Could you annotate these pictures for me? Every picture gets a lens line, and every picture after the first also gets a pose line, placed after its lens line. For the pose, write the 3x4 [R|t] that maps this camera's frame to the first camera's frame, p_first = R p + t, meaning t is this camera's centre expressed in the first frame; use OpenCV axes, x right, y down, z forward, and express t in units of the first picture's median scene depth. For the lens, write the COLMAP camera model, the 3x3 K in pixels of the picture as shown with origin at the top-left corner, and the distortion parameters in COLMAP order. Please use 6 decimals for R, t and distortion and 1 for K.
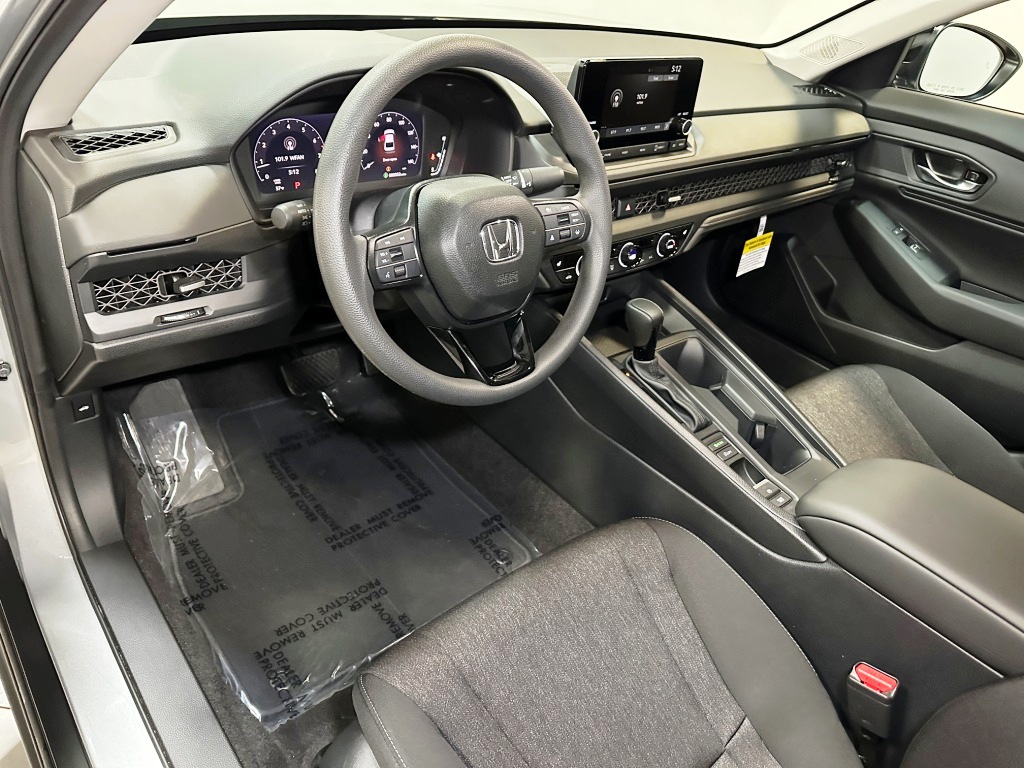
lens RADIAL K [[724.5, 0, 514.9], [0, 724.5, 384.8], [0, 0, 1]] dist [0.070978, -0.059613]
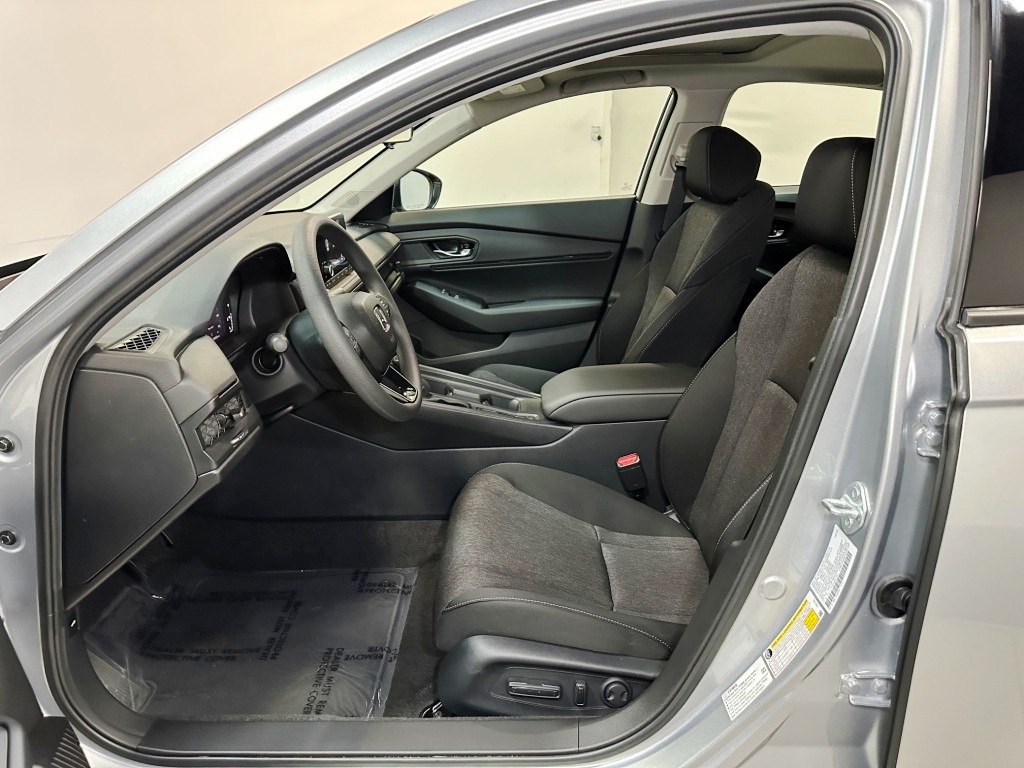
lens RADIAL K [[724.5, 0, 514.9], [0, 724.5, 384.8], [0, 0, 1]] dist [0.070978, -0.059613]
pose [[0.643911, -0.387944, 0.659452, -0.472351], [0.519061, 0.854728, -0.004006, 0.046714], [-0.562098, 0.344876, 0.751736, -0.175526]]
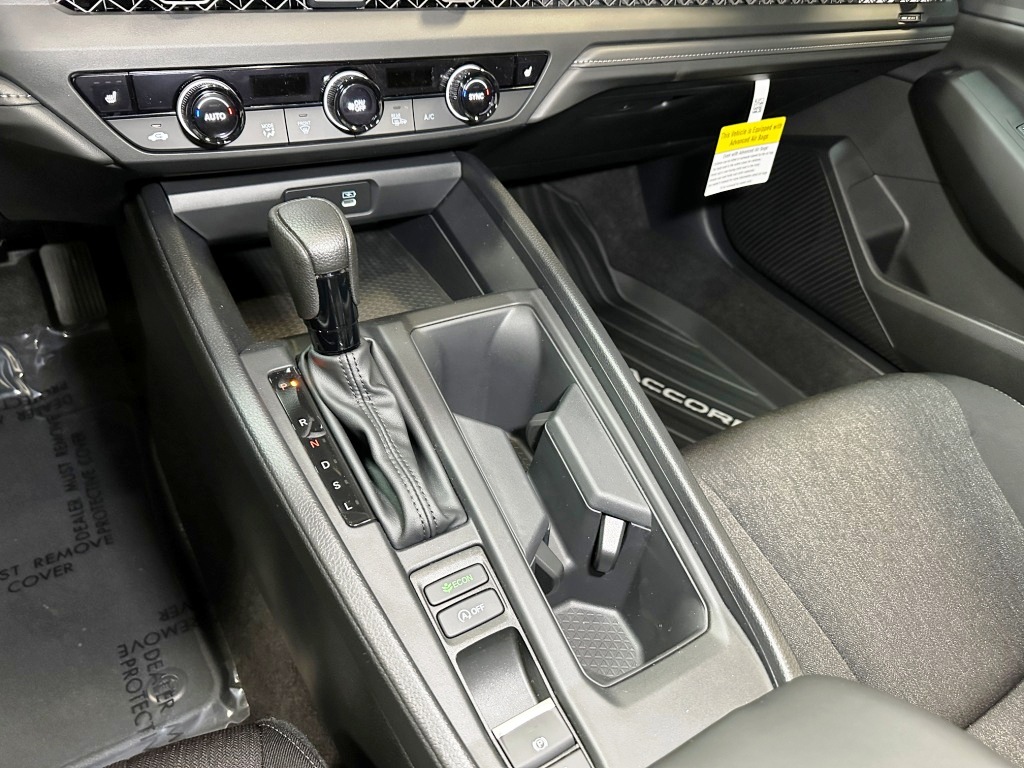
lens RADIAL K [[736.0, 0, 512.0], [0, 736.0, 384.0], [0, 0, 1]] dist [0.048689, -0.056676]
pose [[0.989269, 0.081403, -0.121328, 0.231434], [-0.072621, 0.994525, 0.075139, -0.037839], [0.126780, -0.065522, 0.989764, 0.408781]]
